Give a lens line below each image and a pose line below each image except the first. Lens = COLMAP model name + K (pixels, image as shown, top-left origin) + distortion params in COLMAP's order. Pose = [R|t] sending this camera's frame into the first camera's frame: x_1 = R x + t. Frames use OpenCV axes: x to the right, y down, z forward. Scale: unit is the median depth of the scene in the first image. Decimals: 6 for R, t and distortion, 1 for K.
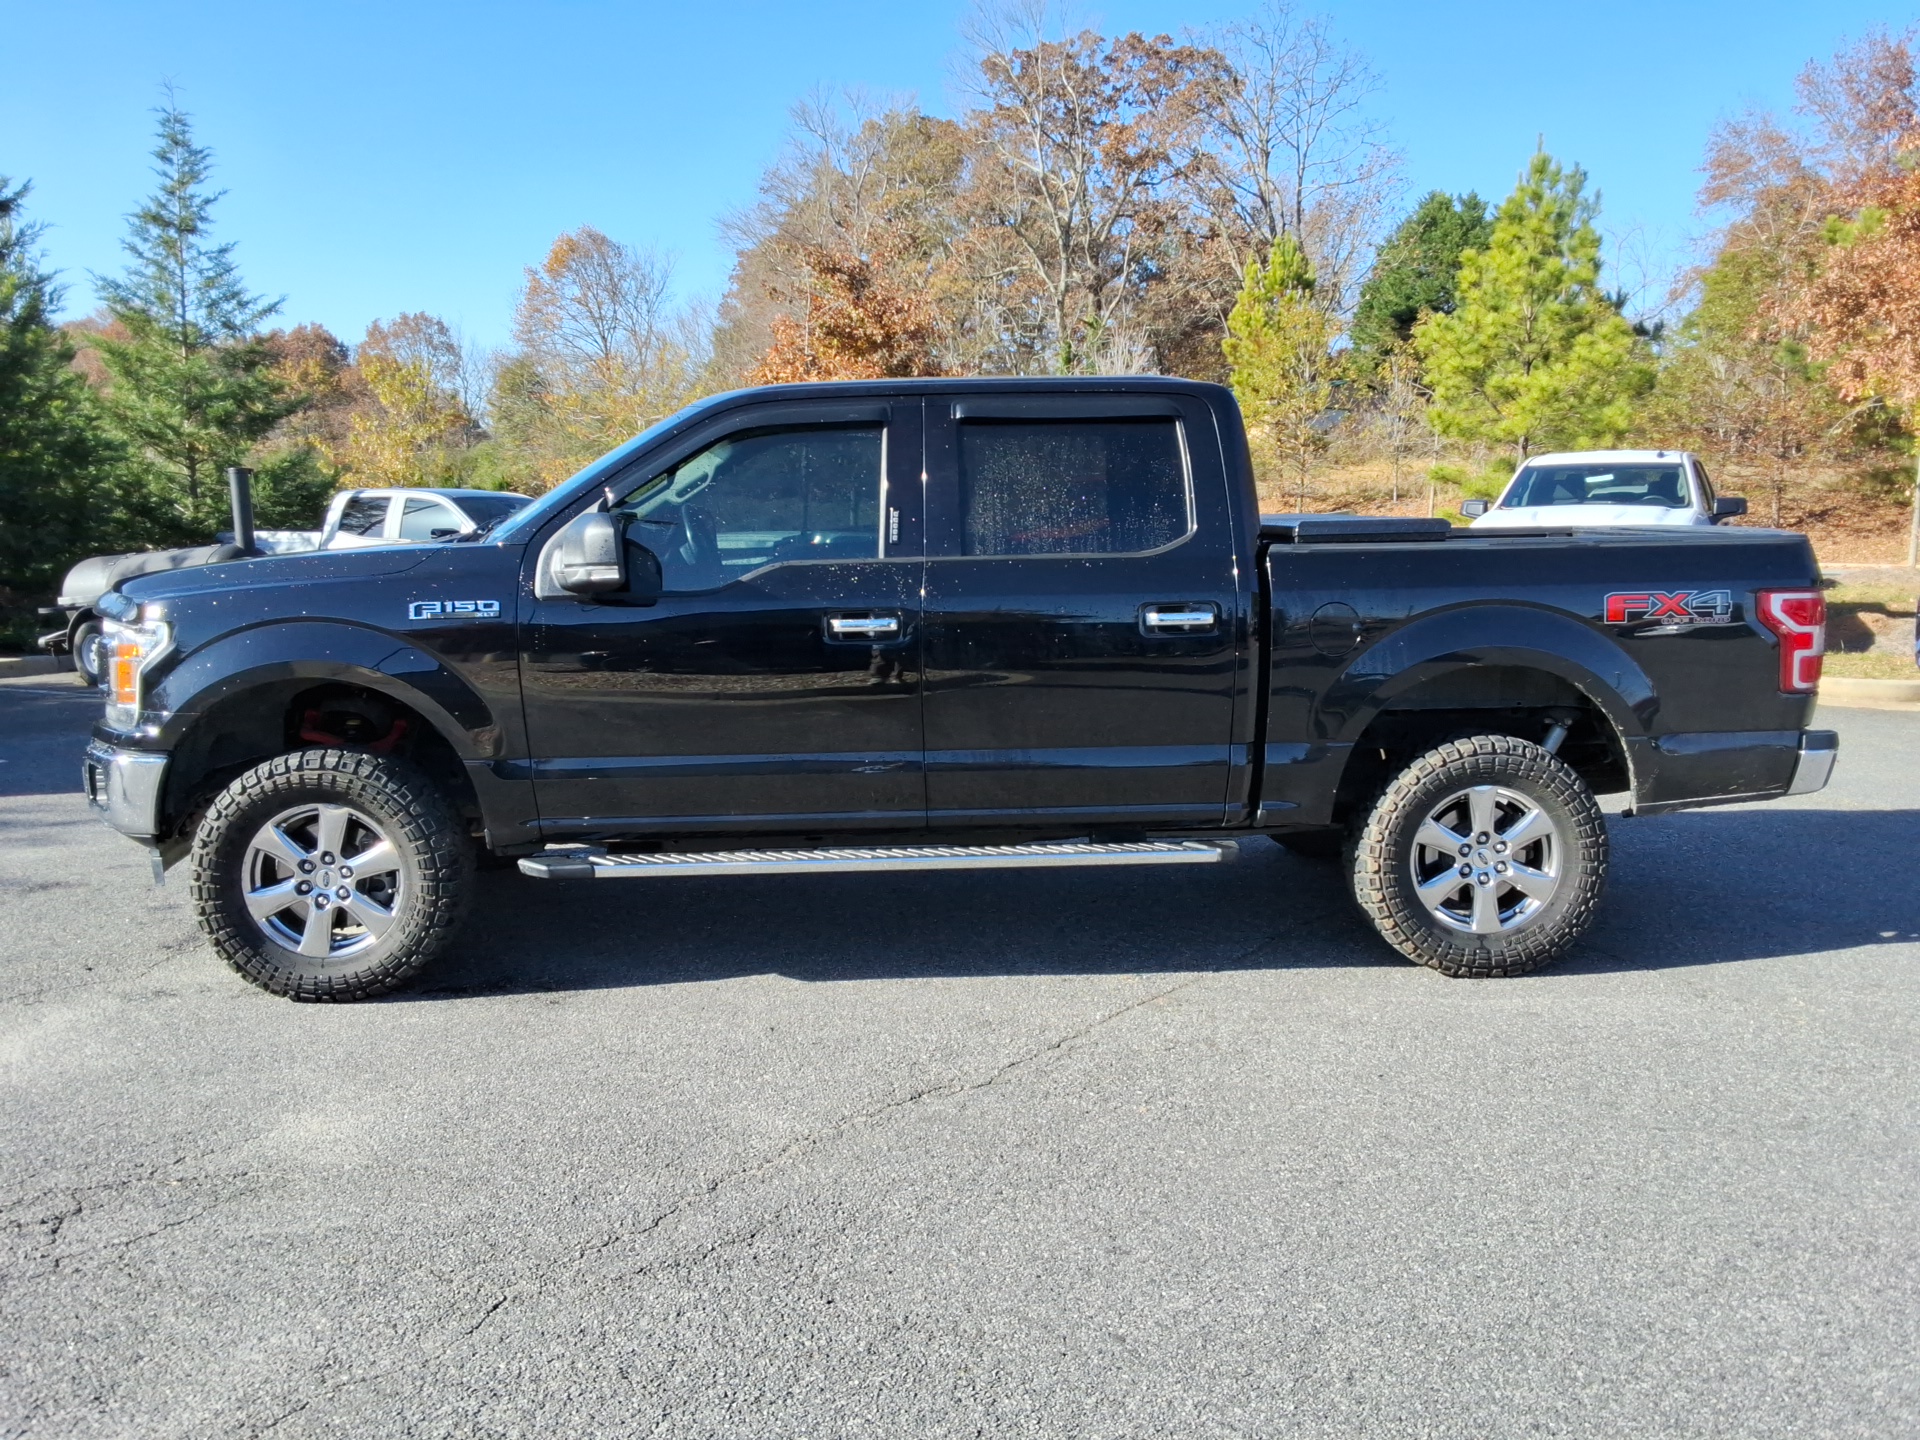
lens RADIAL K [[1512.1, 0, 973.5], [0, 1512.1, 724.9], [0, 0, 1]] dist [0.104606, -0.150477]
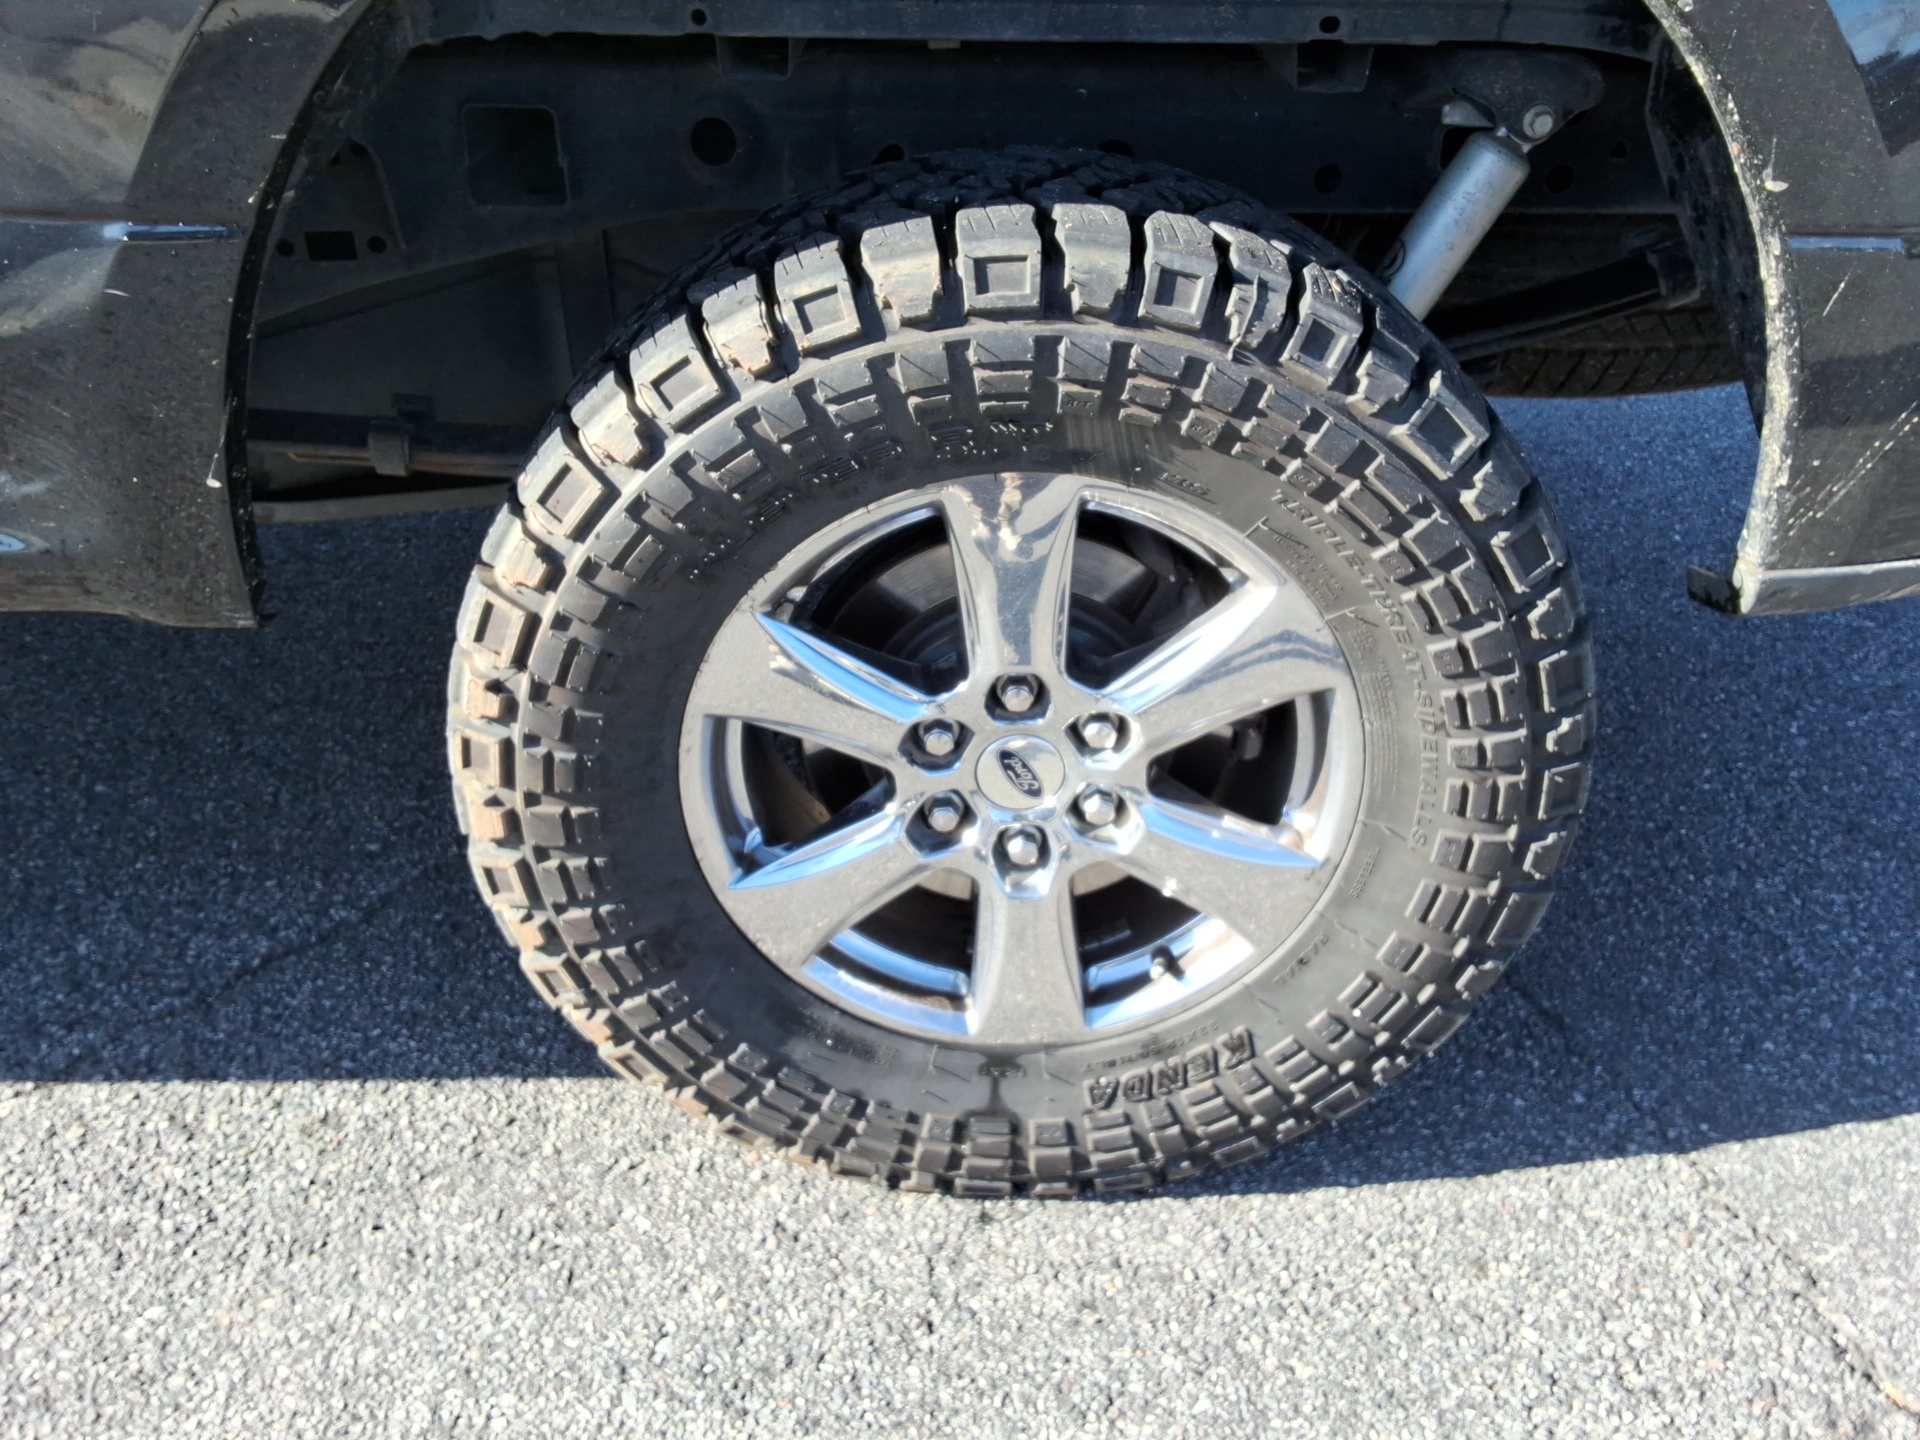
lens RADIAL K [[1531.4, 0, 965.1], [0, 1531.4, 711.5], [0, 0, 1]] dist [0.097786, -0.151294]
pose [[0.997849, 0.048143, -0.044490, 0.335852], [-0.027060, 0.920688, 0.389361, -0.008944], [0.059706, -0.387319, 0.920010, 0.795955]]
